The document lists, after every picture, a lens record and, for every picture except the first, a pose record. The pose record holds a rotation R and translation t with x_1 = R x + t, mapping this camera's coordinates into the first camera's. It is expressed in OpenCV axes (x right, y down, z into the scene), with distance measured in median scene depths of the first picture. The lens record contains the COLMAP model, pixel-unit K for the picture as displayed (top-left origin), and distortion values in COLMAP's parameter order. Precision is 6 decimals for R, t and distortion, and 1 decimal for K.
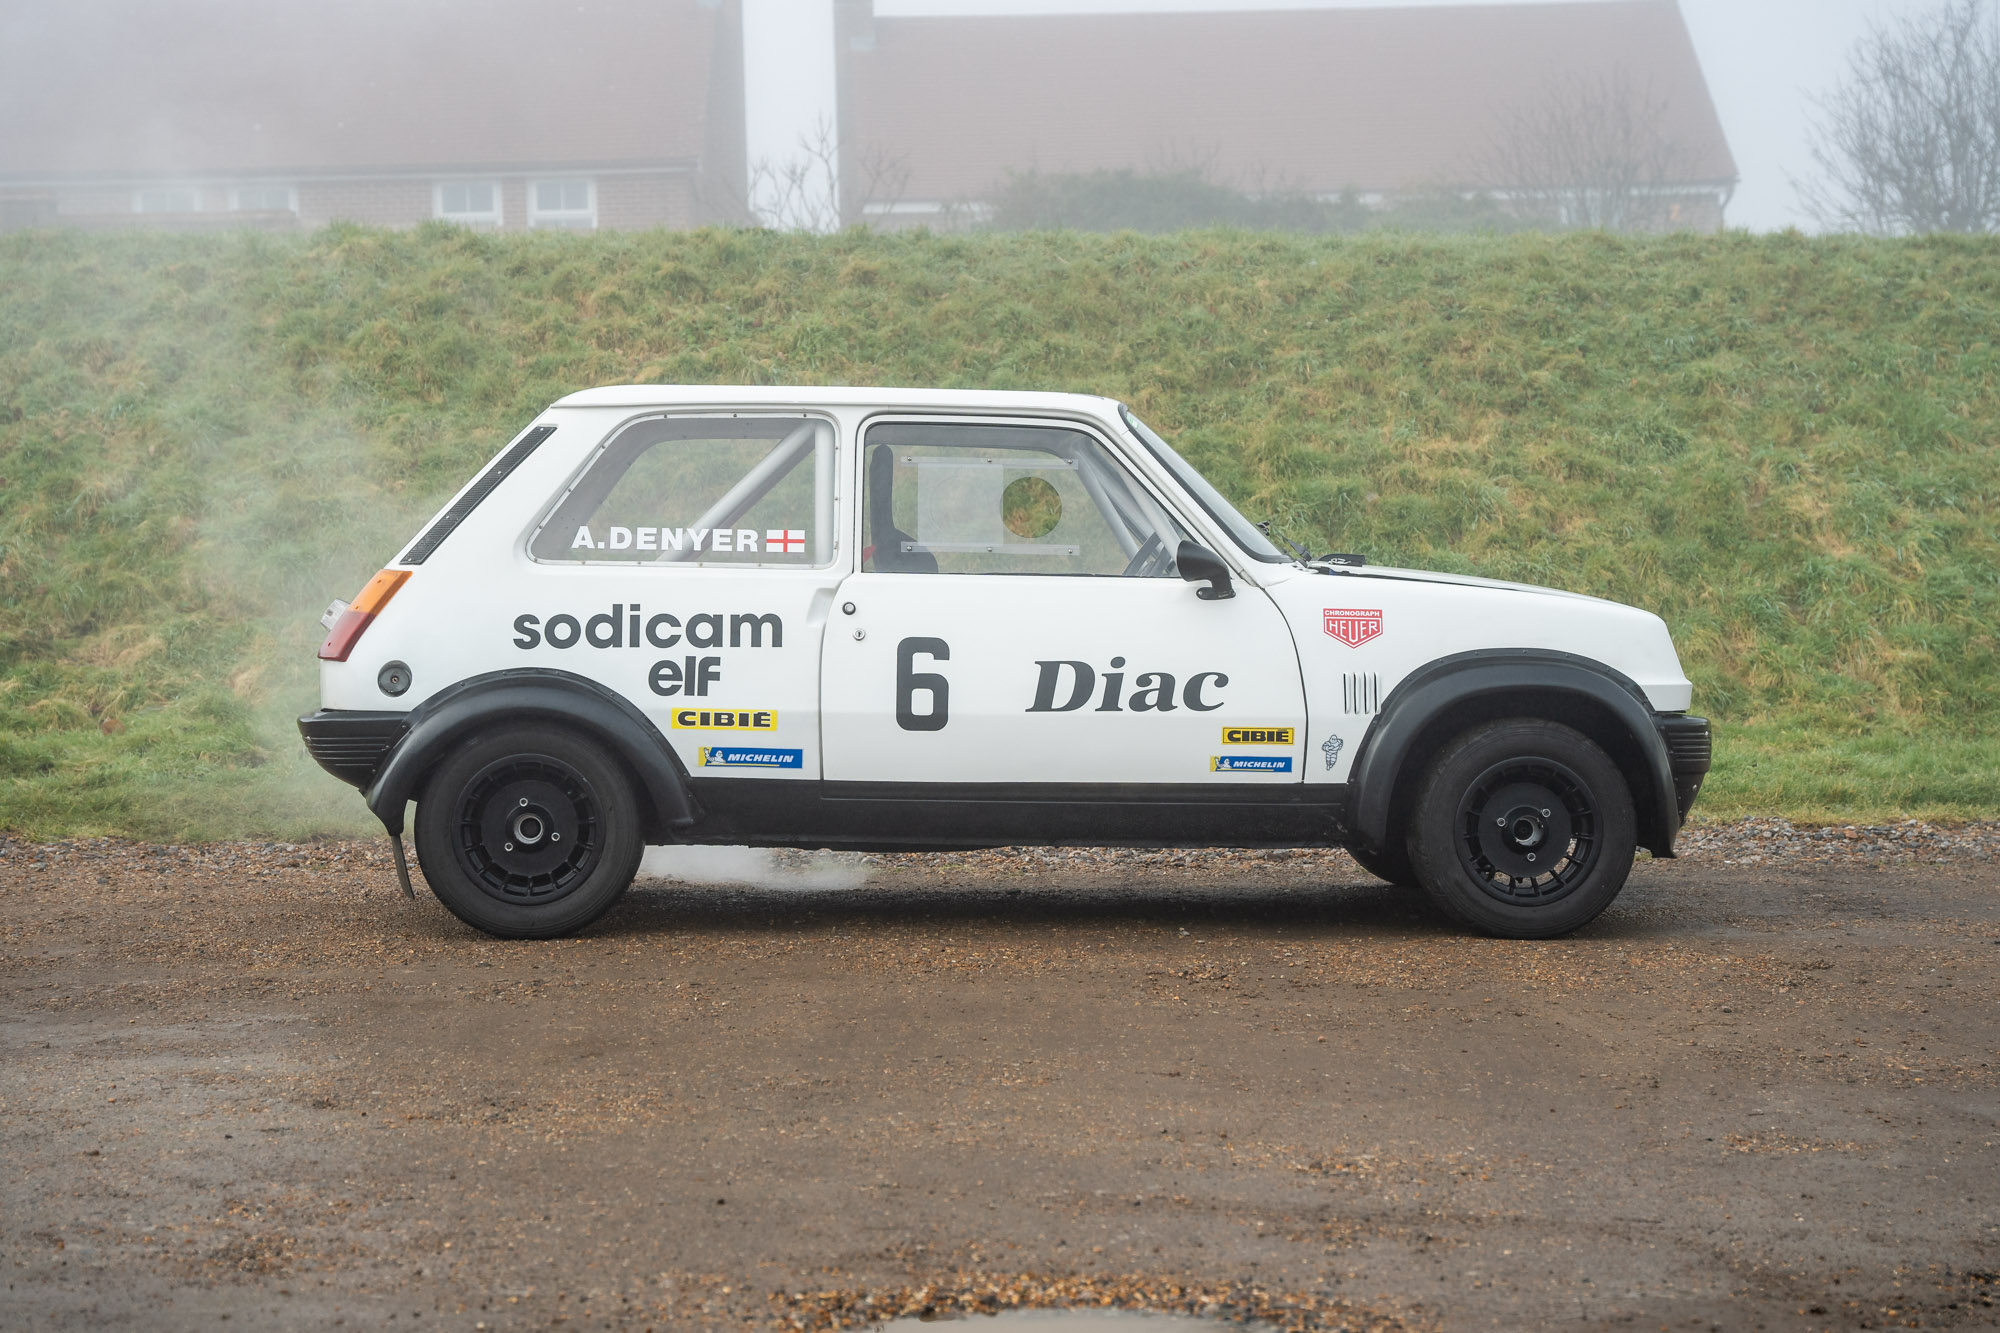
lens RADIAL K [[3319.6, 0, 1000.0], [0, 3319.6, 666.5], [0, 0, 1]] dist [0.104063, 0.254421]
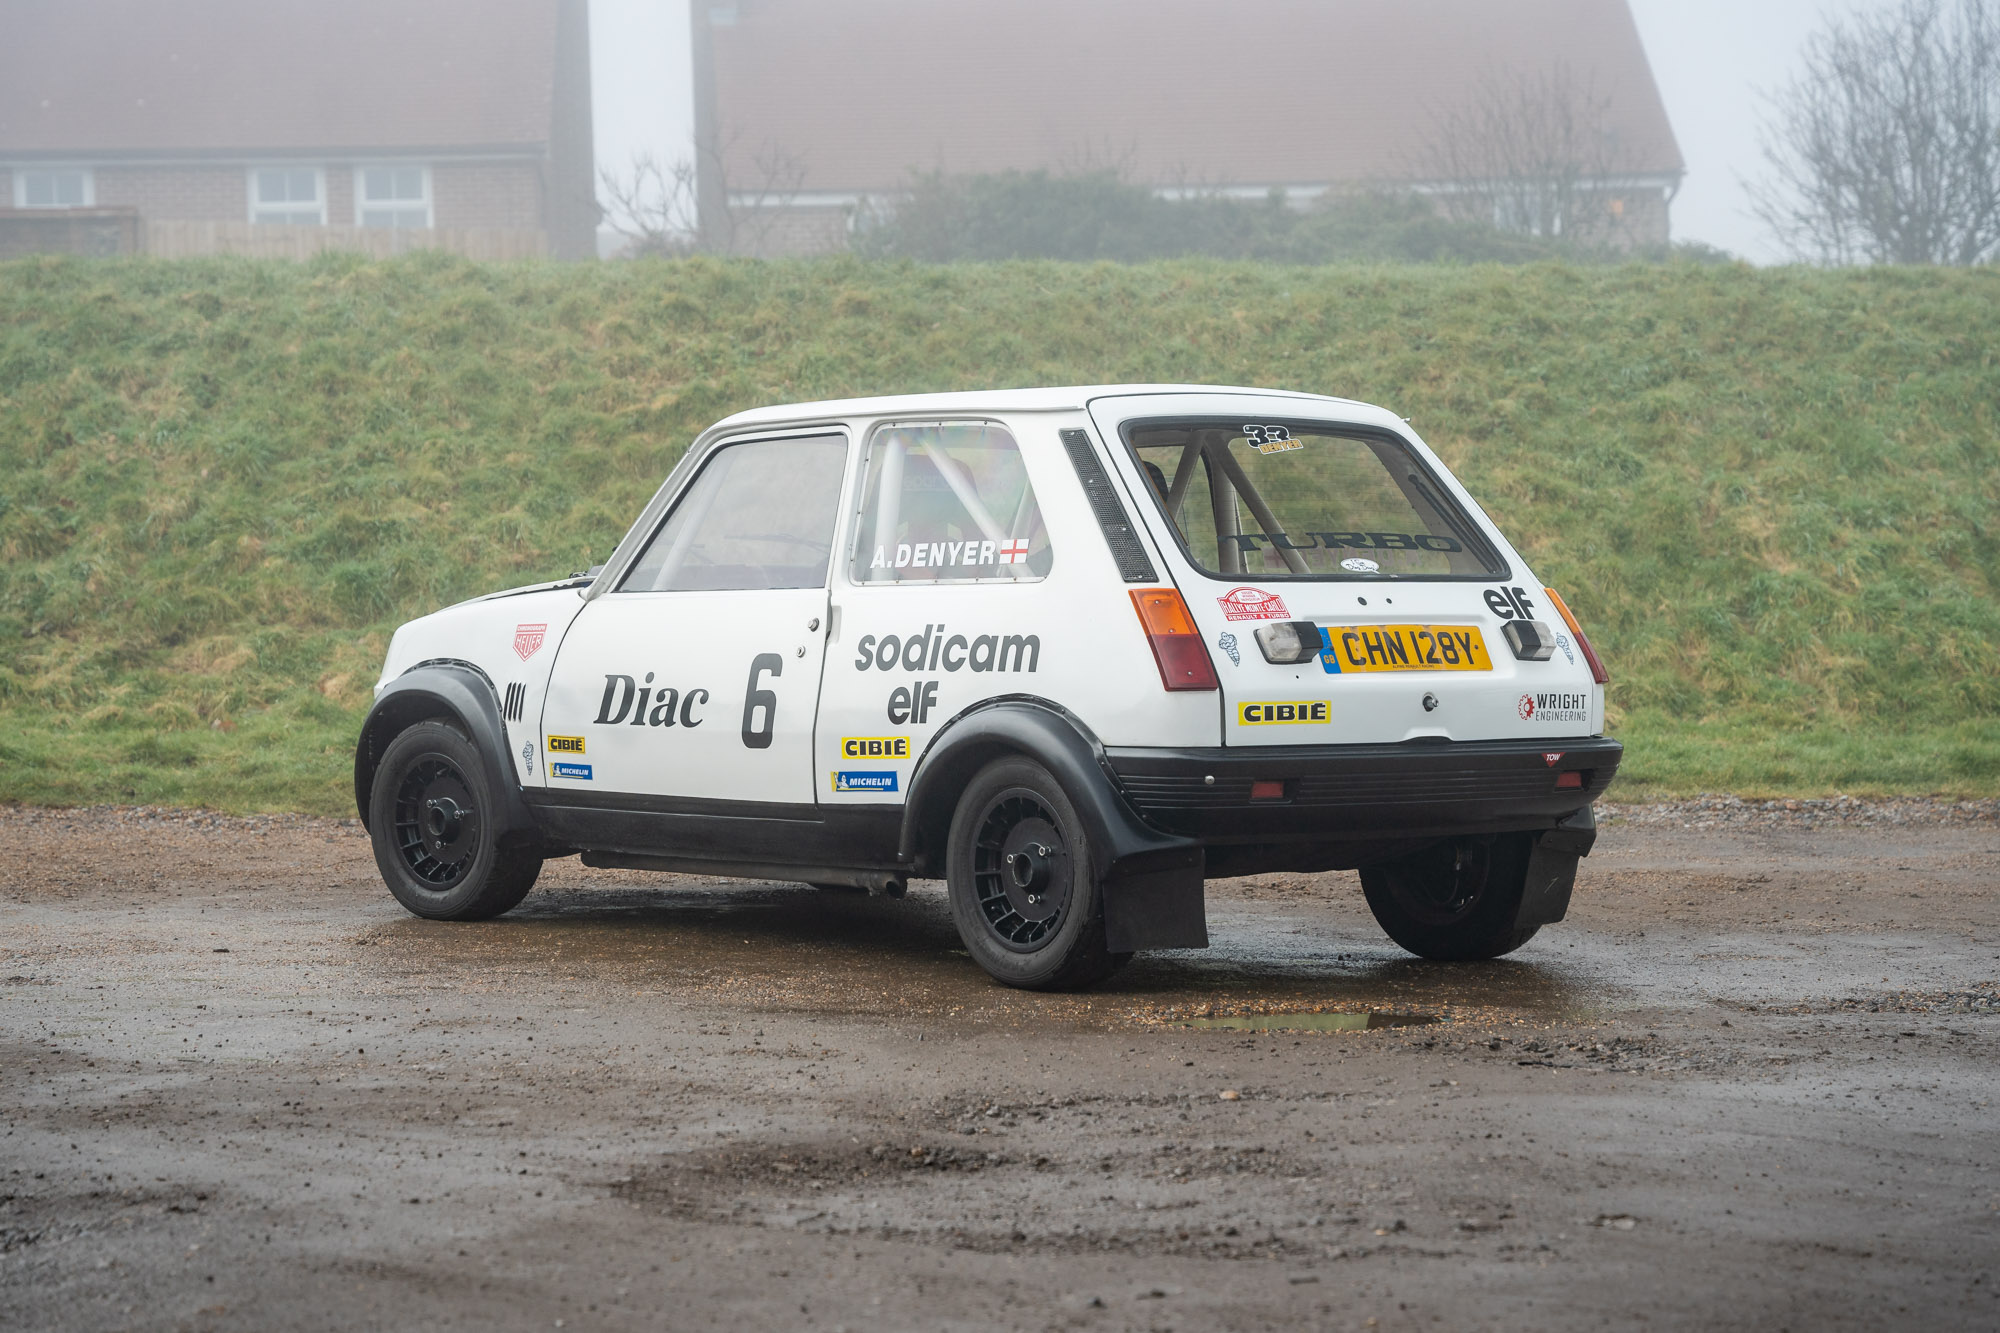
lens RADIAL K [[3903.6, 0, 990.5], [0, 3903.6, 661.5], [0, 0, 1]] dist [0.202863, 0.576394]
pose [[0.999082, -0.001556, 0.042810, -0.055296], [0.002177, 0.999893, -0.014454, 0.012504], [-0.042783, 0.014534, 0.998979, -0.239691]]
